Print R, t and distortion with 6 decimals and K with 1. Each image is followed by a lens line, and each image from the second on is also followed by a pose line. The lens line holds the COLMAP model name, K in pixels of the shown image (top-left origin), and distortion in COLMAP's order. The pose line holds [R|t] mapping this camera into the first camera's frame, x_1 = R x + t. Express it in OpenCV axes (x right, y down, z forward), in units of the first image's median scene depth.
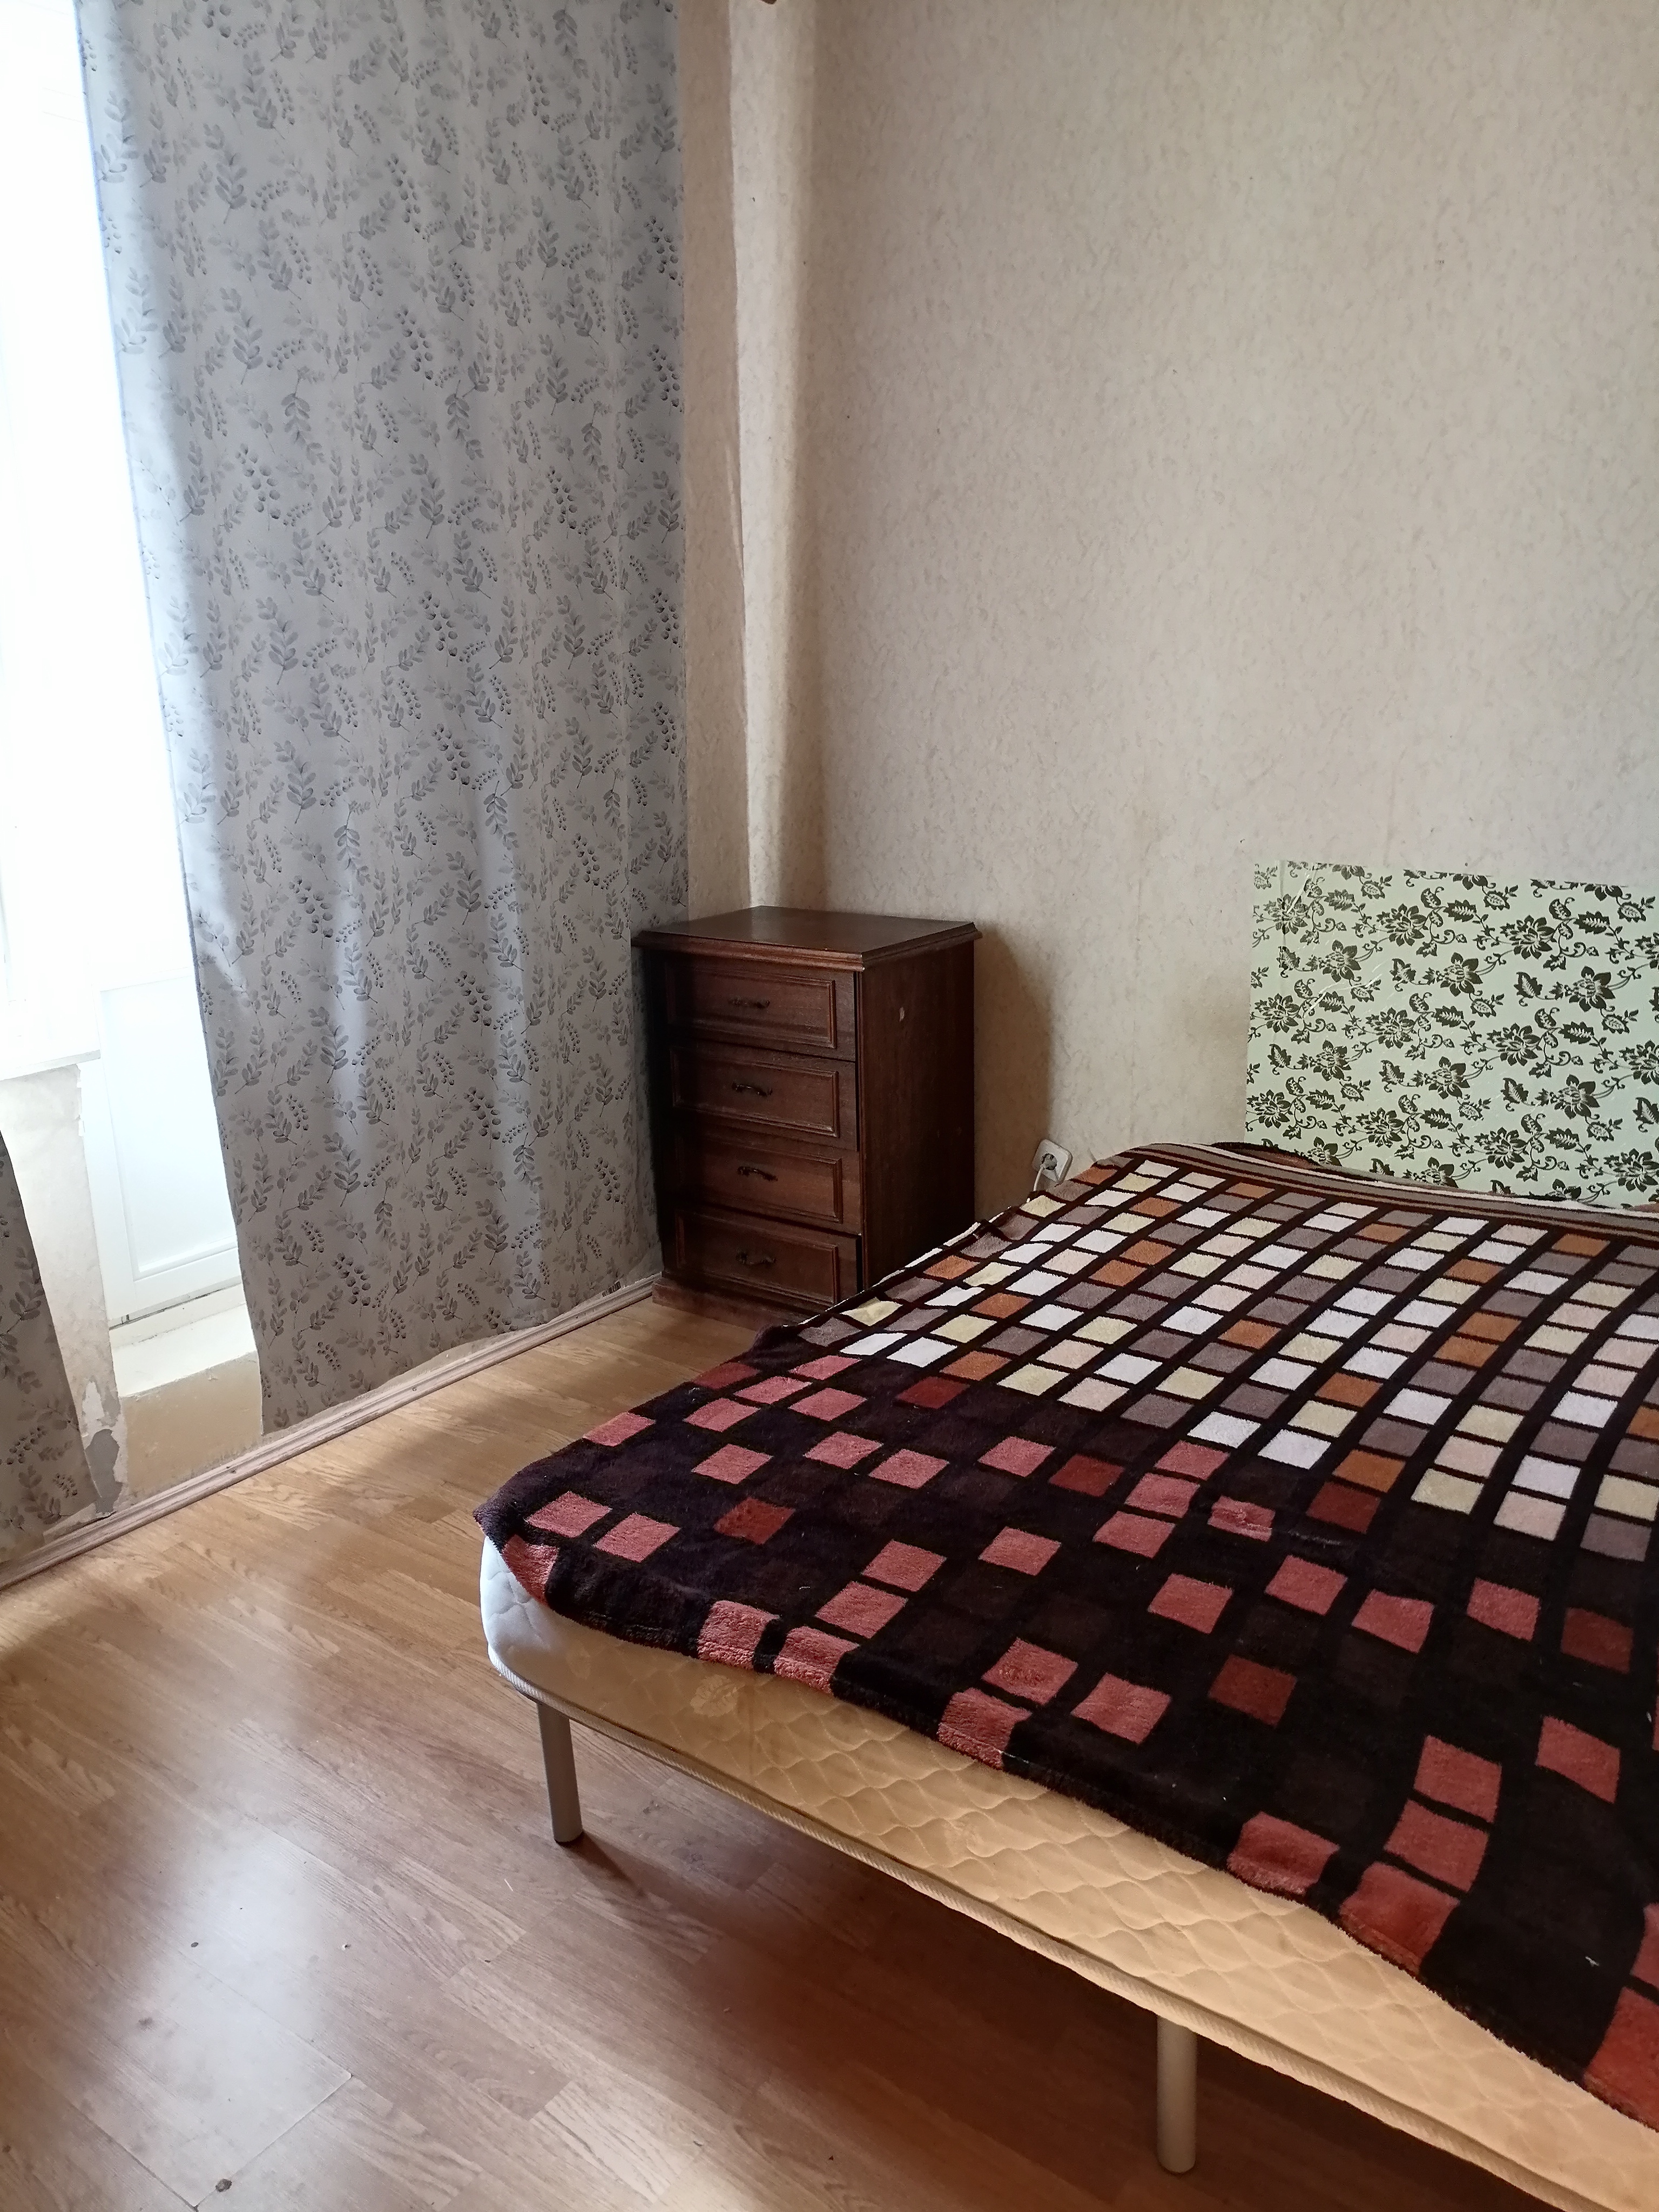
lens RADIAL K [[1654.1, 0, 841.6], [0, 1654.1, 1077.0], [0, 0, 1]] dist [0.073888, -0.116281]
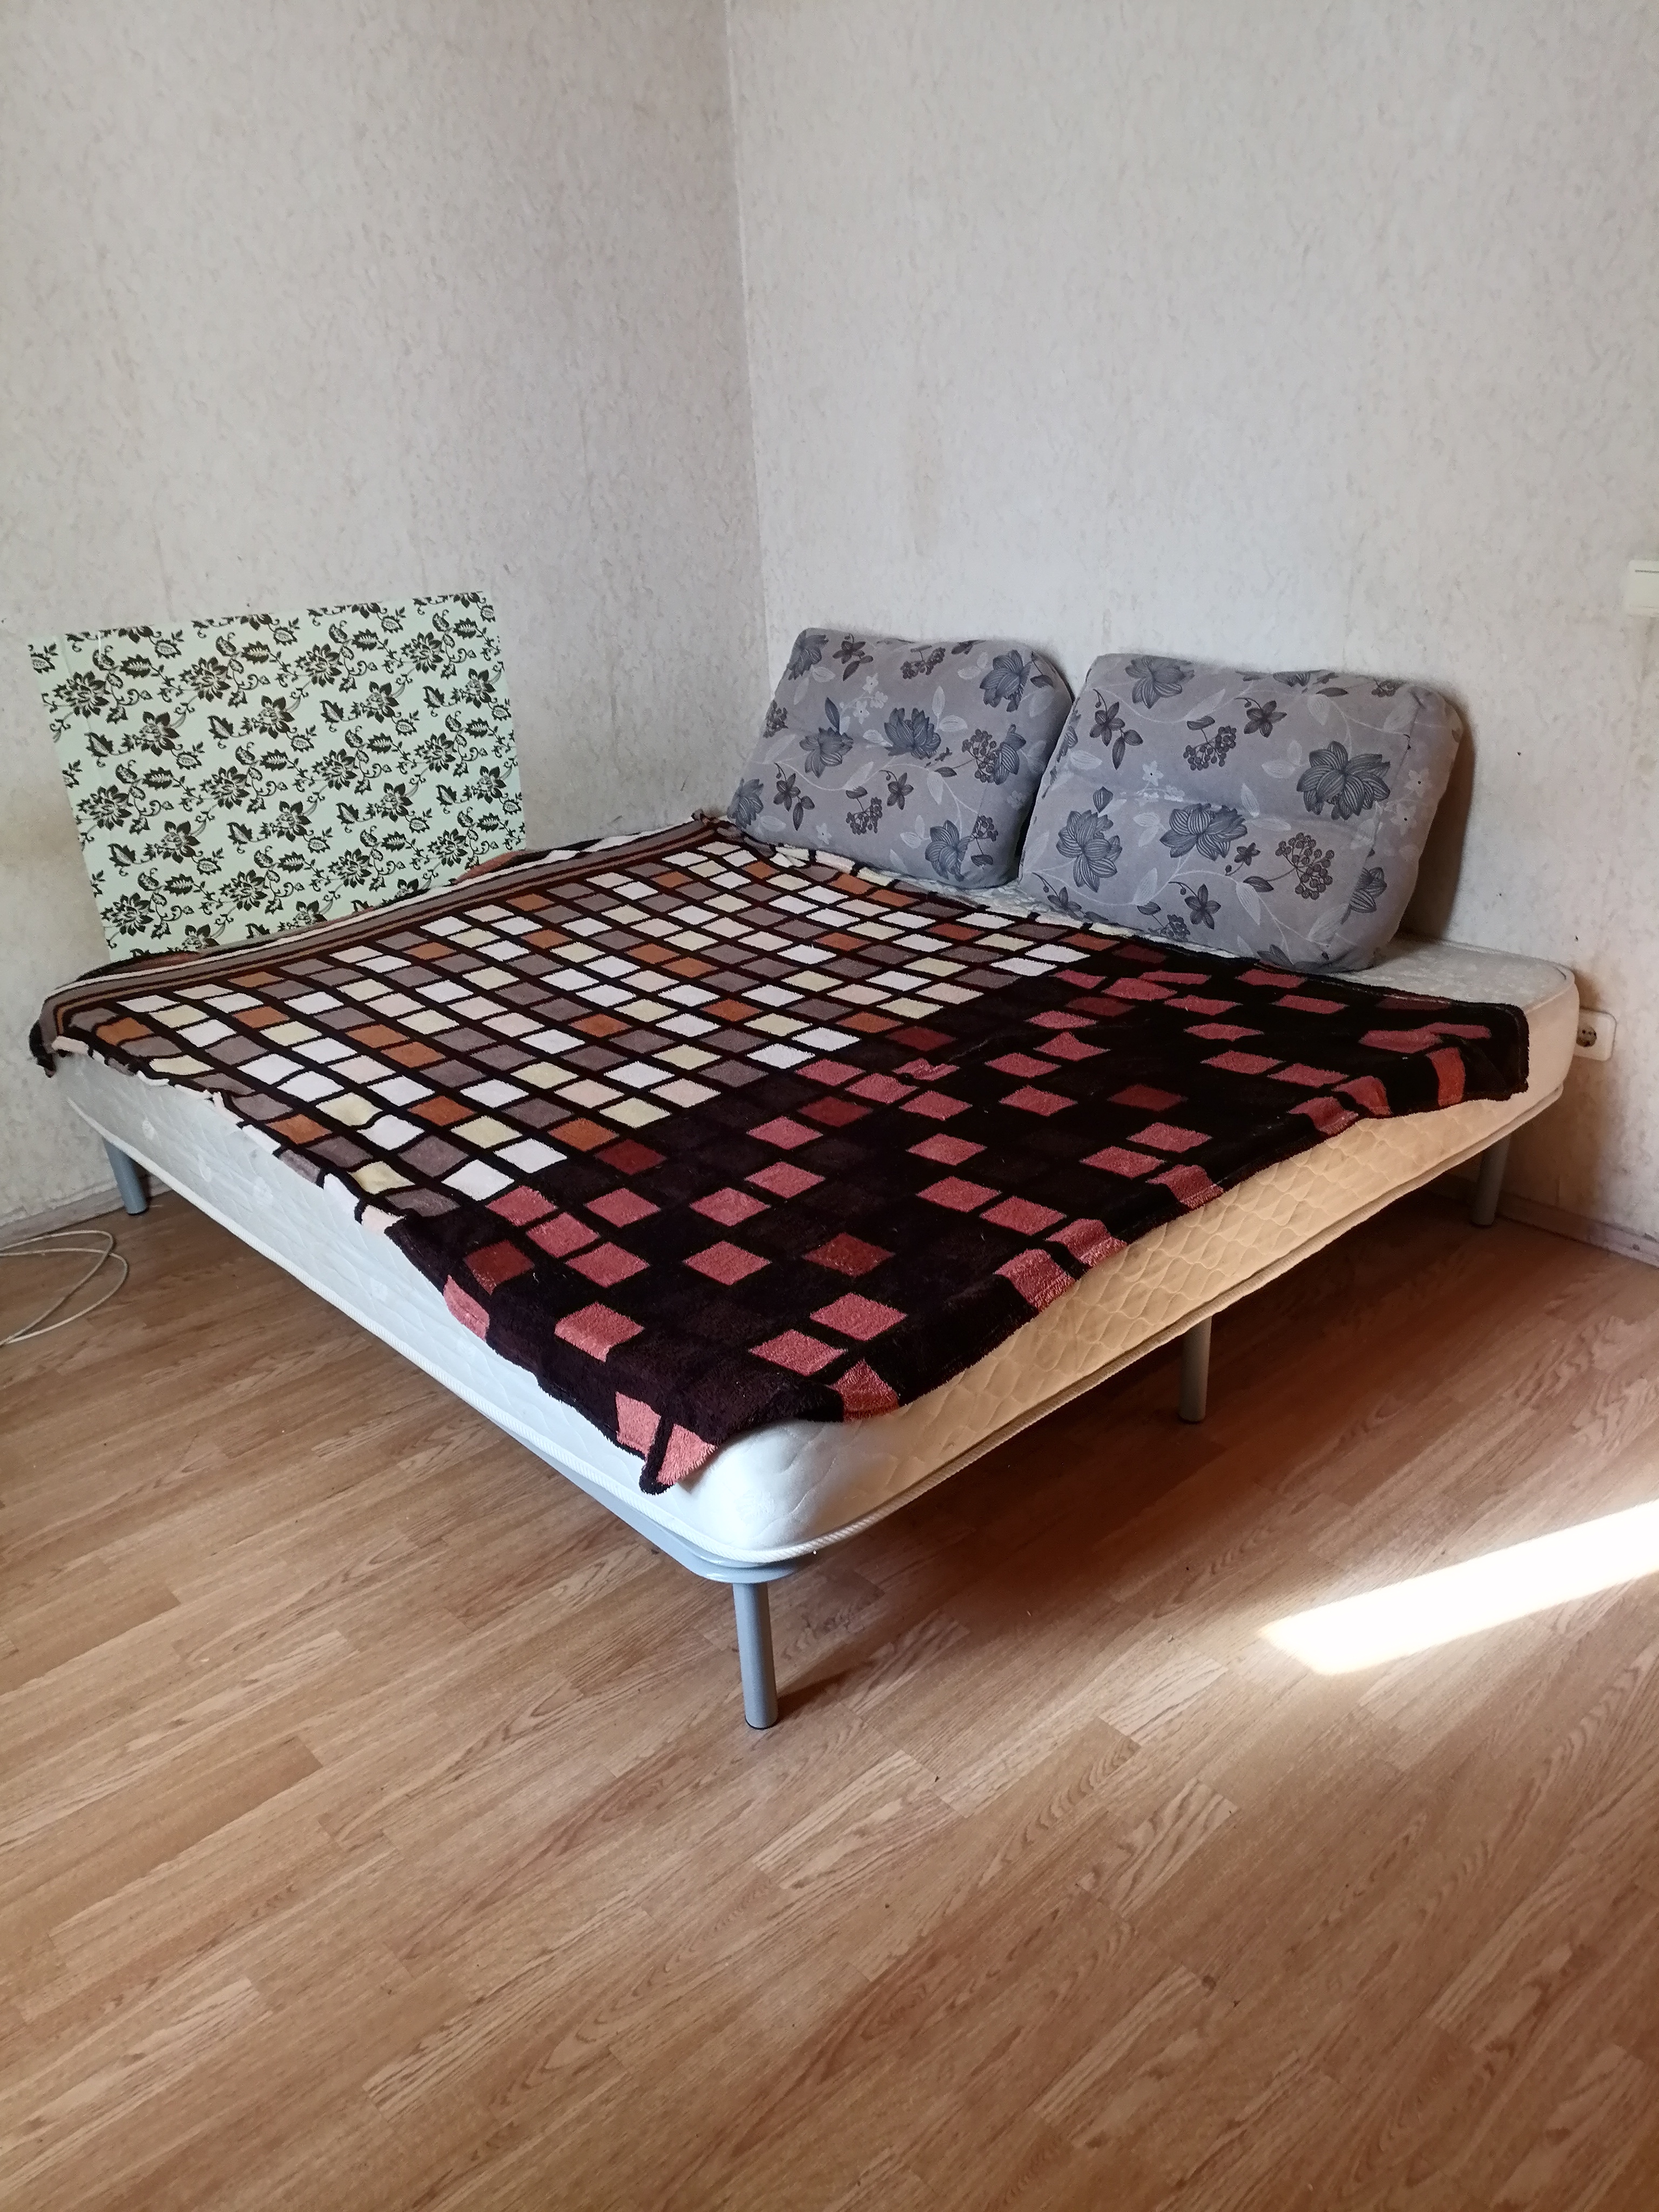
lens RADIAL K [[1654.1, 0, 841.6], [0, 1654.1, 1077.0], [0, 0, 1]] dist [0.073888, -0.116281]
pose [[0.197845, -0.379922, 0.903613, -0.576883], [0.270672, 0.907168, 0.322154, -0.098527], [-0.942122, 0.180846, 0.282313, 0.438839]]
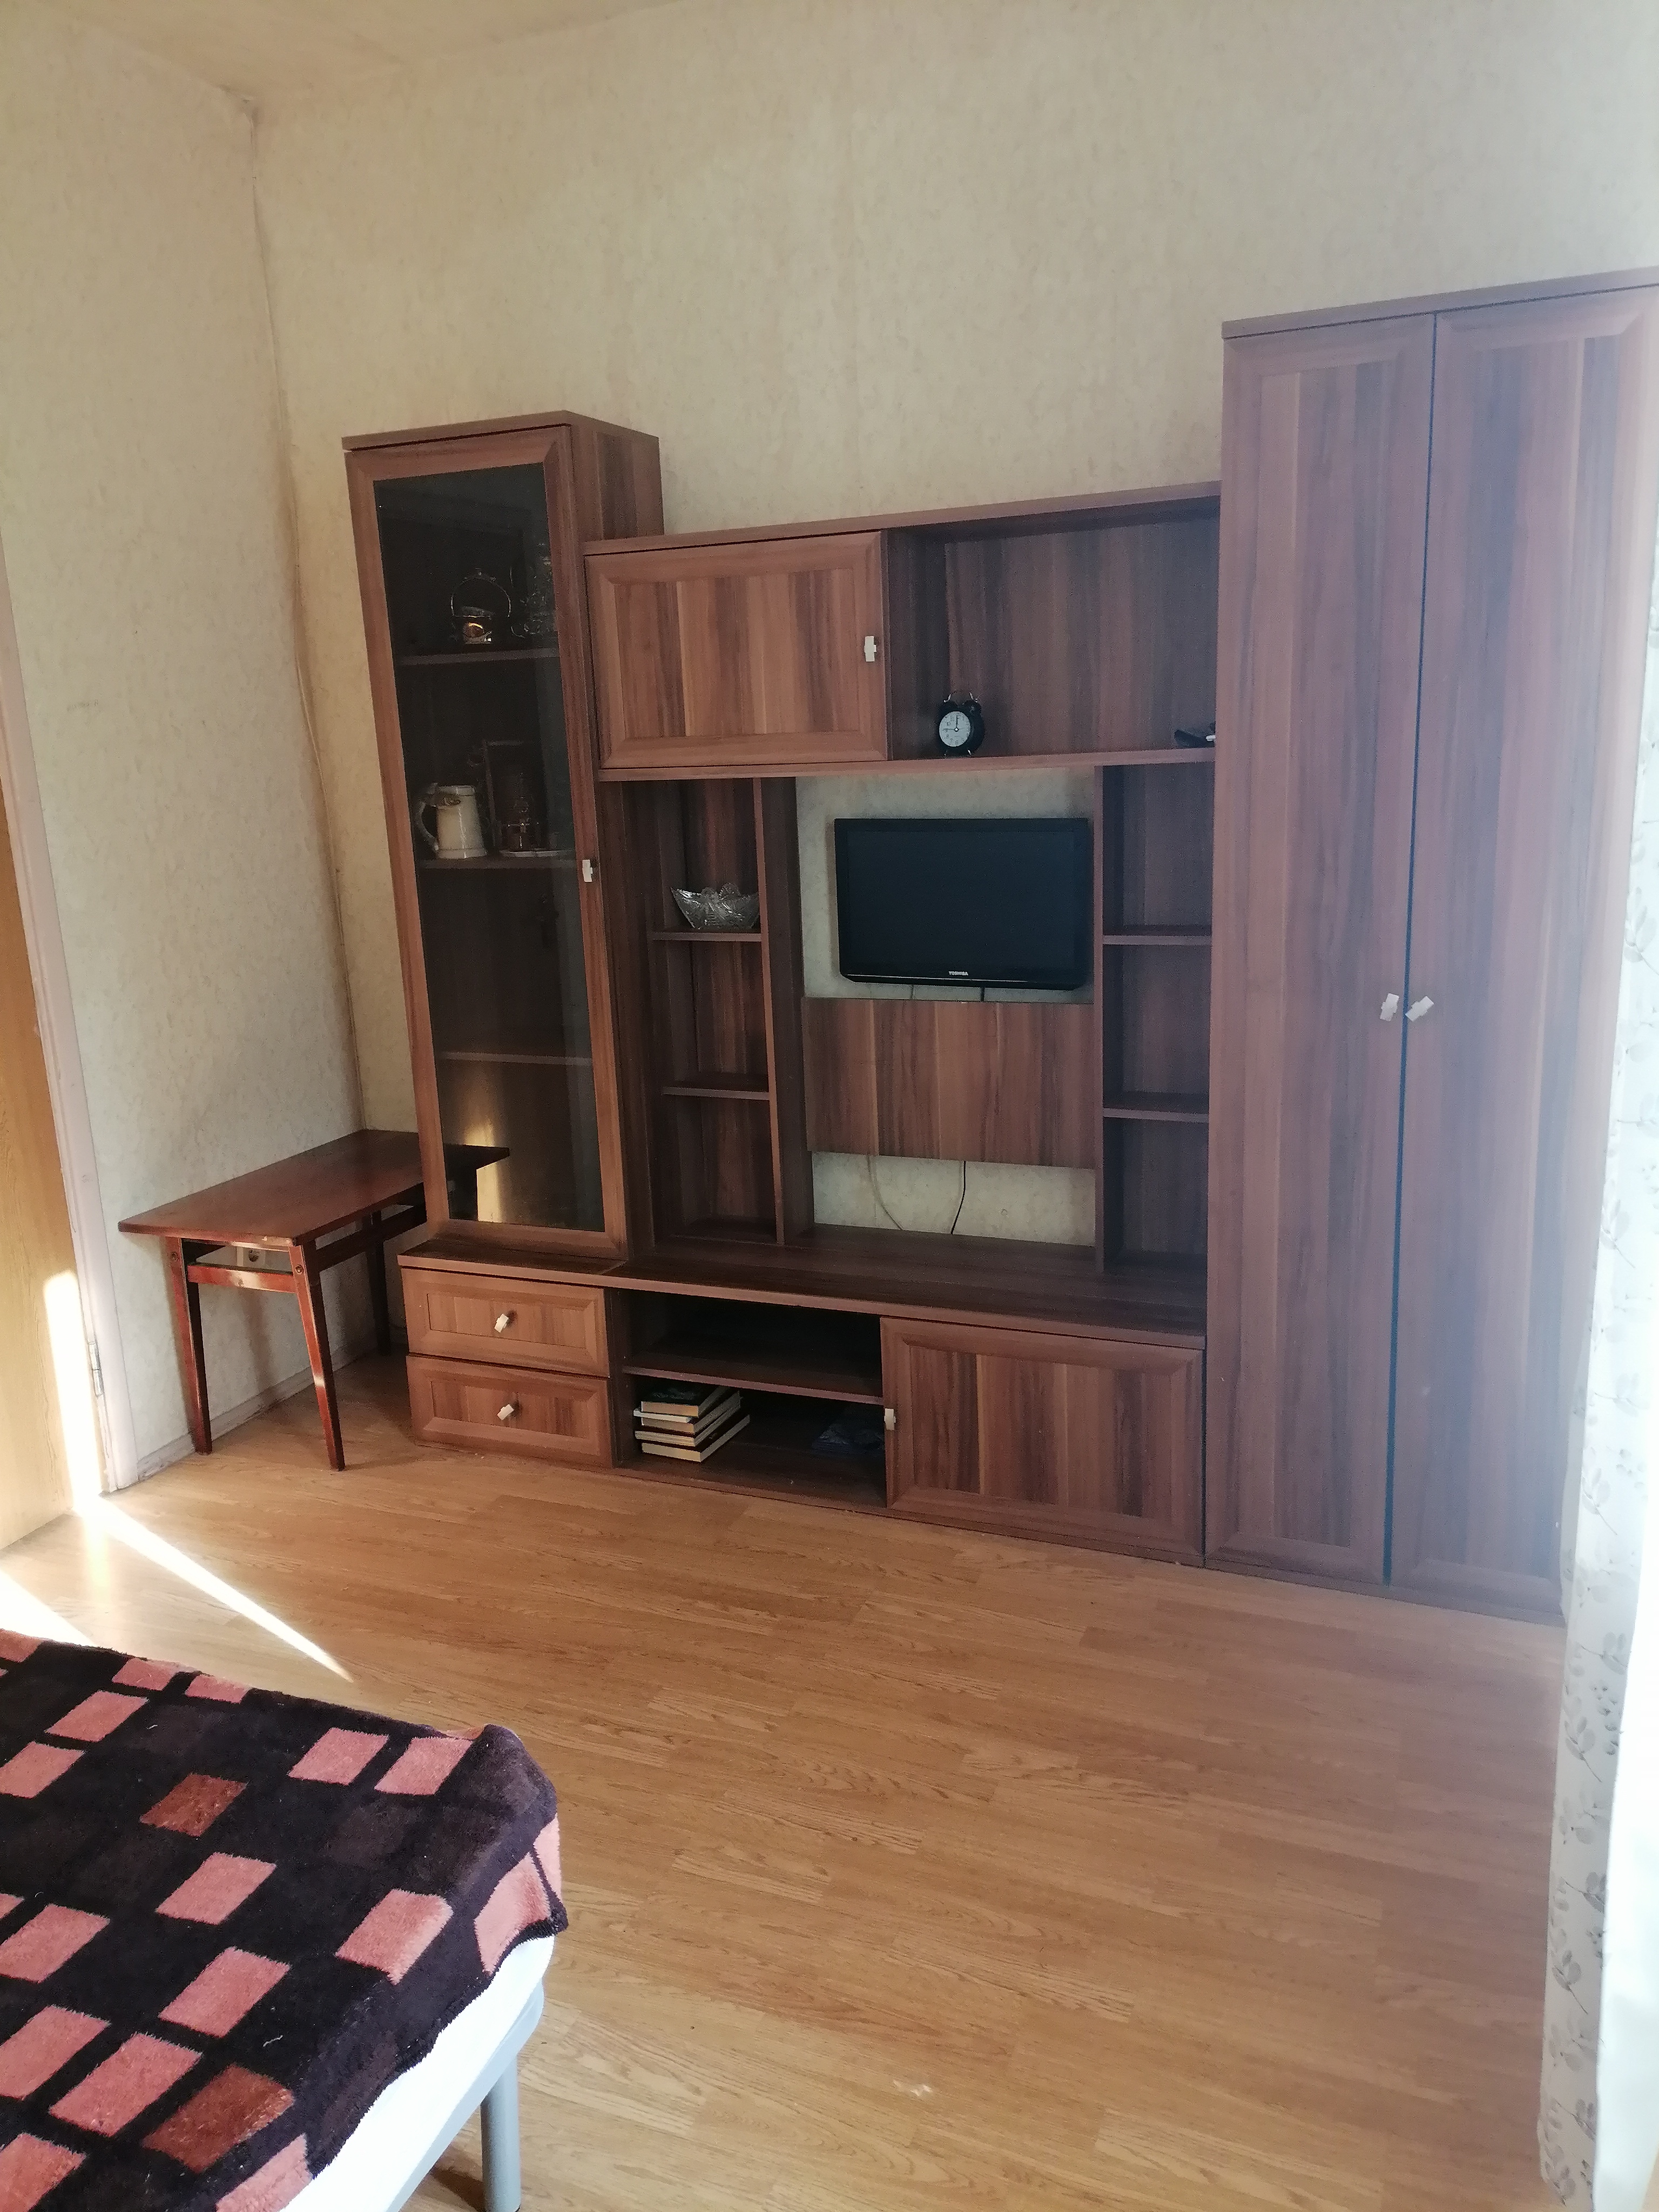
lens RADIAL K [[1654.1, 0, 841.6], [0, 1654.1, 1077.0], [0, 0, 1]] dist [0.073888, -0.116281]
pose [[-0.969586, 0.122525, -0.211874, -0.146765], [0.017932, 0.898908, 0.437770, -0.266080], [0.244093, 0.420656, -0.873766, 1.040580]]
